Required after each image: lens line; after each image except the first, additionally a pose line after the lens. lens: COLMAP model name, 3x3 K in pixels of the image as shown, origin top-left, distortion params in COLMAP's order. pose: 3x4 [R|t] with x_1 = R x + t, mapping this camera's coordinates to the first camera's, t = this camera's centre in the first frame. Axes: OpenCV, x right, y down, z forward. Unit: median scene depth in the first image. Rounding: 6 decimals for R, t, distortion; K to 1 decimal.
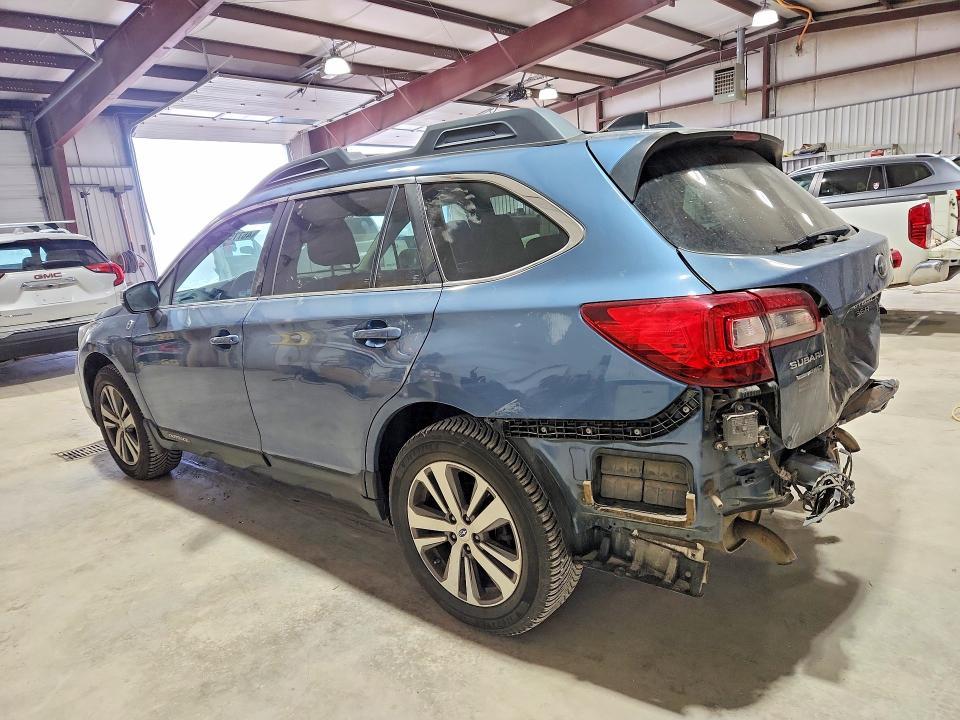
lens RADIAL K [[635.2, 0, 428.6], [0, 635.2, 357.1], [0, 0, 1]] dist [-0.002091, -0.001332]
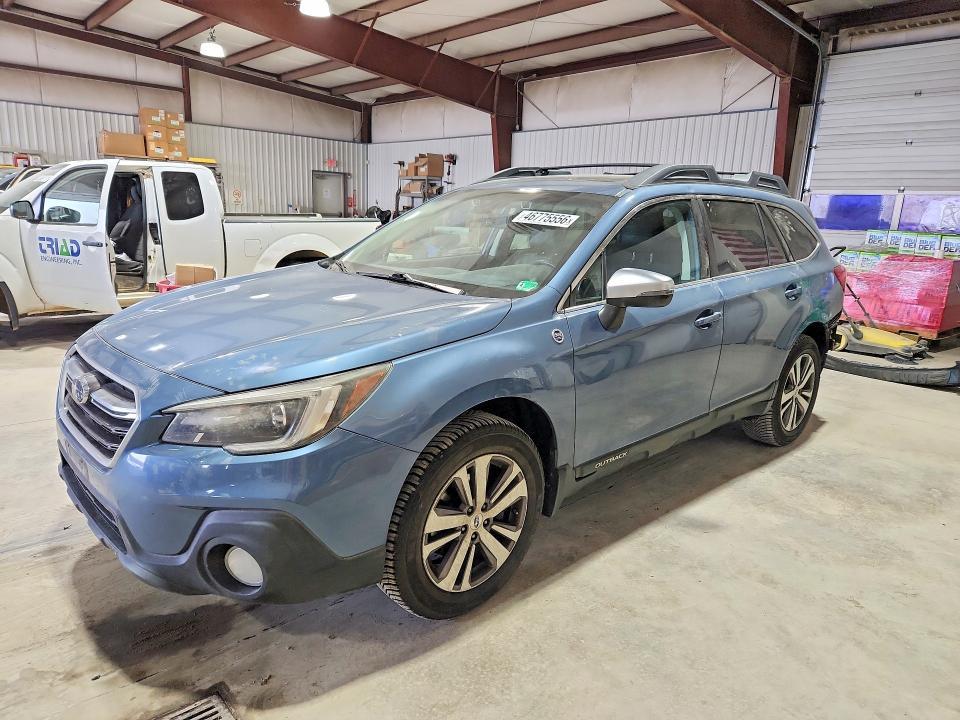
lens RADIAL K [[682.1, 0, 480.0], [0, 682.1, 360.0], [0, 0, 1]] dist [0.010949, 0.005488]
pose [[0.072976, -0.128297, 0.989047, -1.401534], [0.156566, 0.980869, 0.115684, -0.142655], [-0.984968, 0.146409, 0.091666, 1.186937]]
